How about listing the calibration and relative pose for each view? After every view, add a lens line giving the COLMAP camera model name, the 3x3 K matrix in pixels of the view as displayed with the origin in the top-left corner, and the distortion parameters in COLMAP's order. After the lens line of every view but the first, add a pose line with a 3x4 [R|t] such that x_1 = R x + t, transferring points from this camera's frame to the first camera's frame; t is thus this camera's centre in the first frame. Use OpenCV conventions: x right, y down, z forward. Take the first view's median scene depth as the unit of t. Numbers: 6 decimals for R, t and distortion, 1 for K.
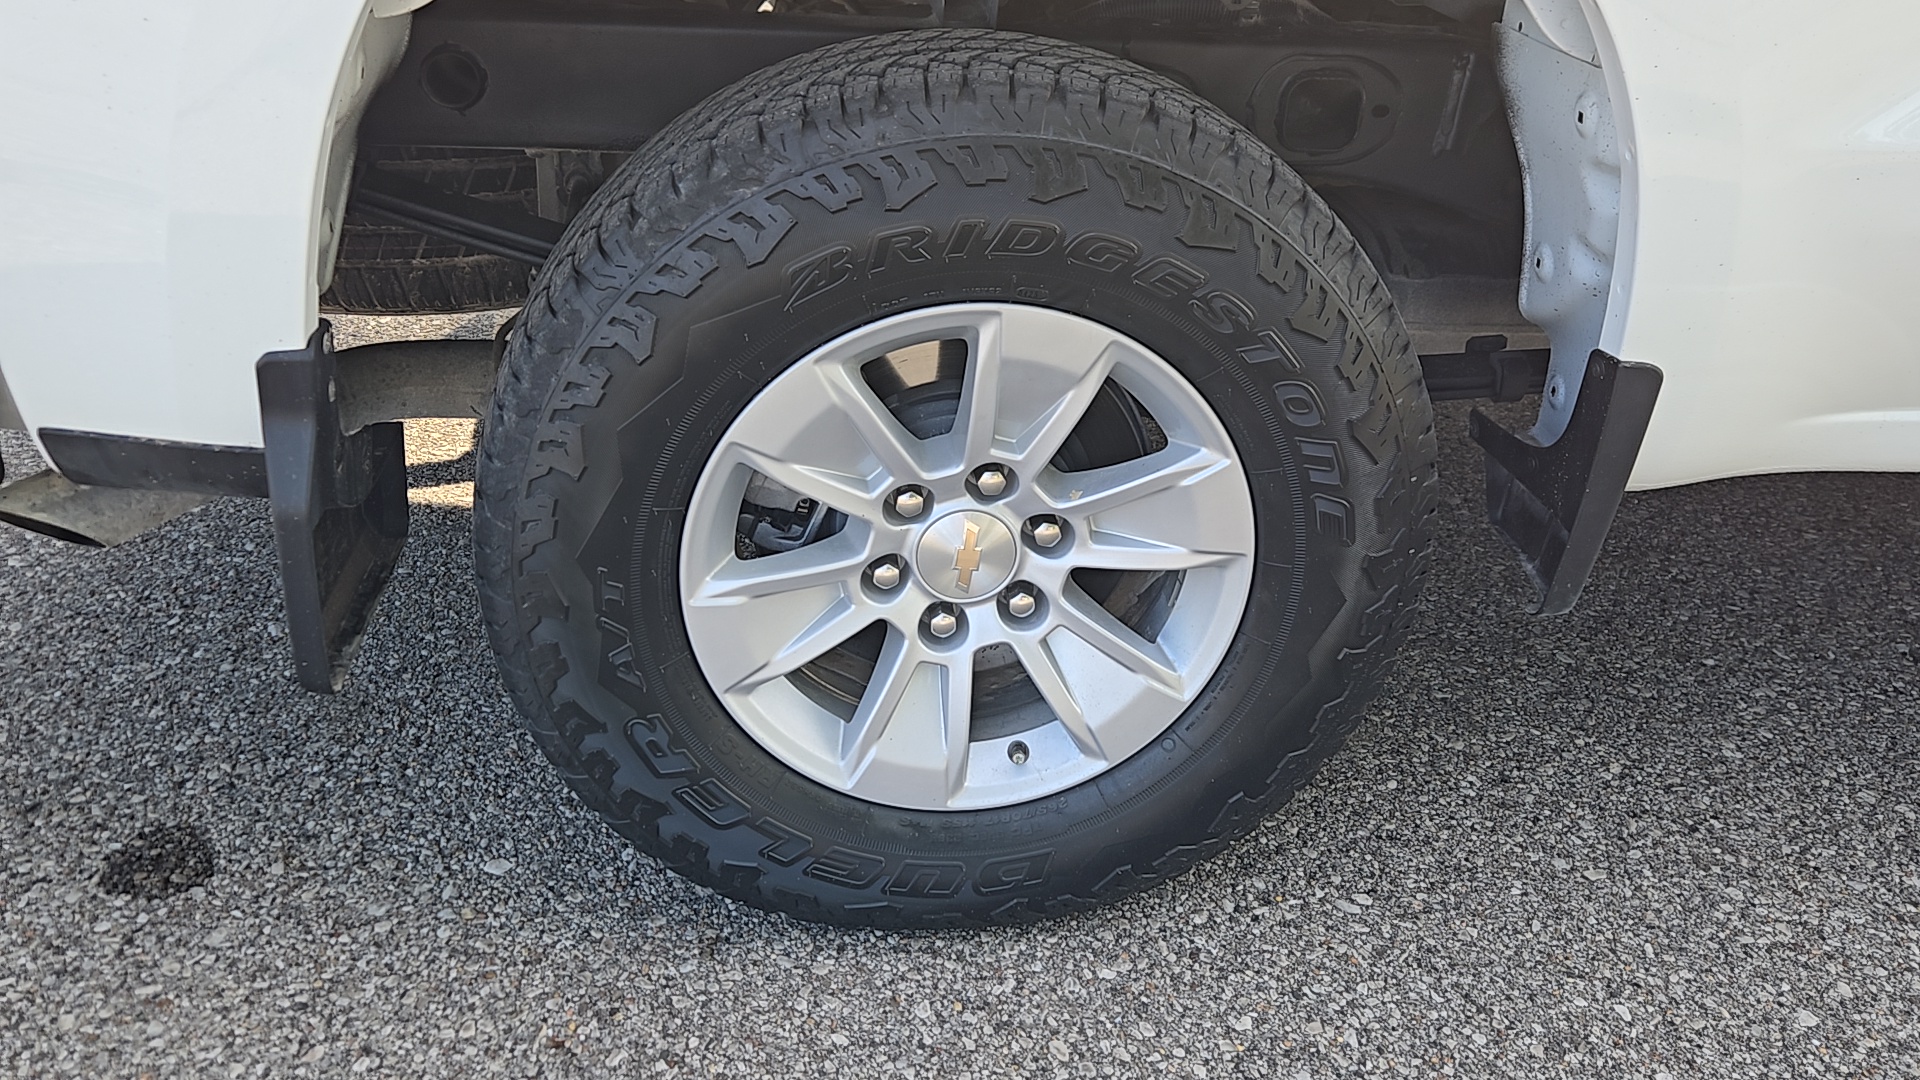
lens RADIAL K [[1601.1, 0, 952.6], [0, 1601.1, 535.0], [0, 0, 1]] dist [0.012010, -0.012141]
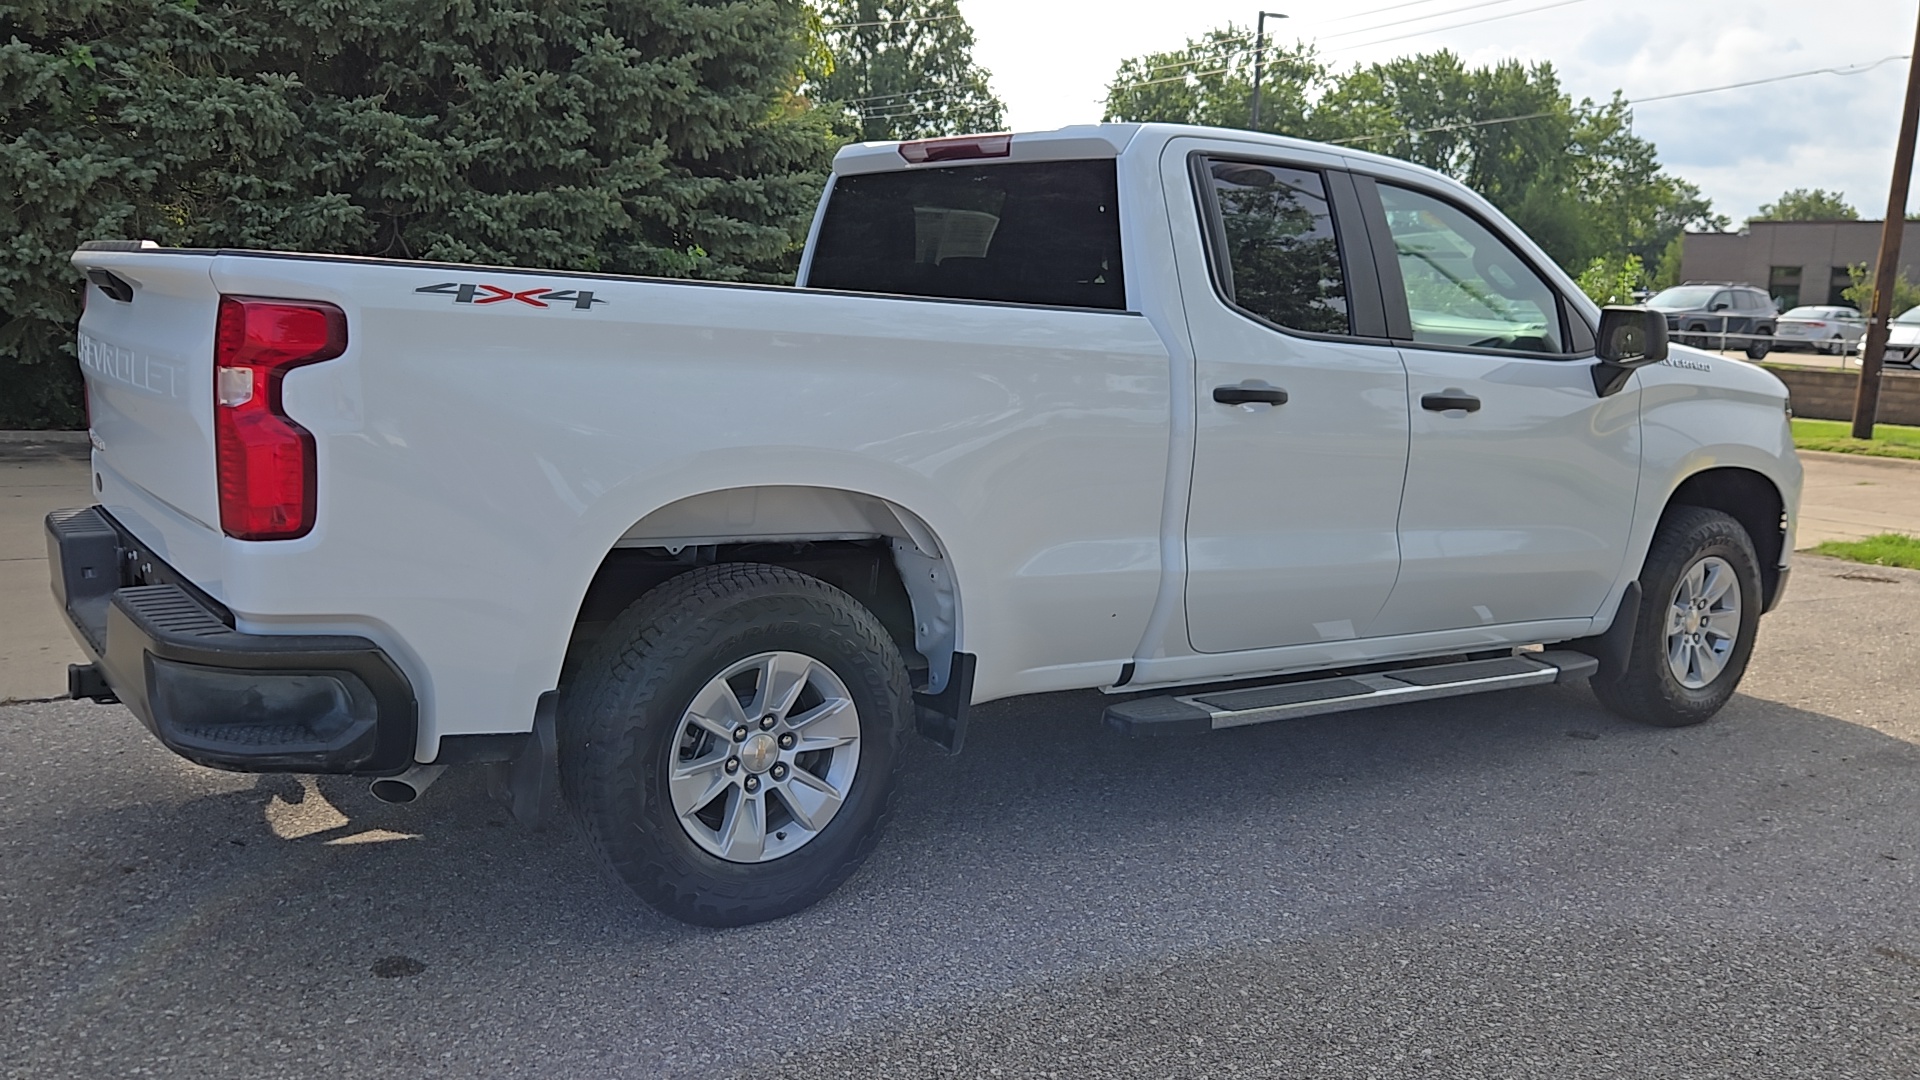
lens RADIAL K [[1601.1, 0, 955.9], [0, 1601.1, 534.0], [0, 0, 1]] dist [0.012010, -0.012141]
pose [[0.872825, -0.065294, 0.483646, -0.963776], [0.212521, 0.942964, -0.256229, 0.418113], [-0.439331, 0.326428, 0.836919, -1.466321]]
